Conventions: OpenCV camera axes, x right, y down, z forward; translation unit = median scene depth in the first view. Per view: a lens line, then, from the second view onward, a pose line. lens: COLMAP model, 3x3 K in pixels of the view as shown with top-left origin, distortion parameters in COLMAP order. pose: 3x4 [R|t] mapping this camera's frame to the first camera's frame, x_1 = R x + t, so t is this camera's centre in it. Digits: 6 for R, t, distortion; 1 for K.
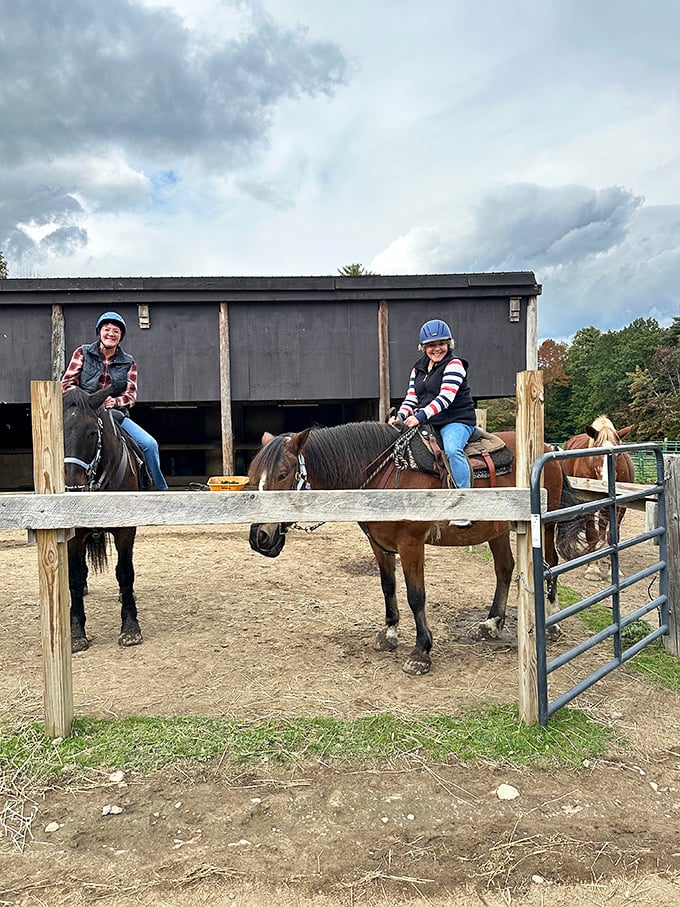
lens RADIAL K [[609.2, 0, 340.8], [0, 609.2, 450.7], [0, 0, 1]] dist [-0.007689, -0.002294]
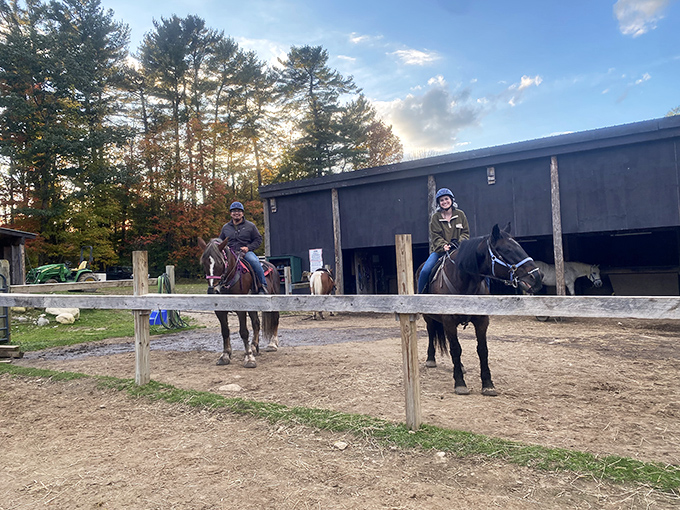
lens RADIAL K [[519.0, 0, 340.0], [0, 519.0, 255.0], [0, 0, 1]] dist [0.000579, 0.000282]
pose [[0.800327, -0.031791, -0.598721, 0.089471], [0.005794, 0.998957, -0.045298, 0.005986], [0.599536, 0.032785, 0.799676, -0.111851]]
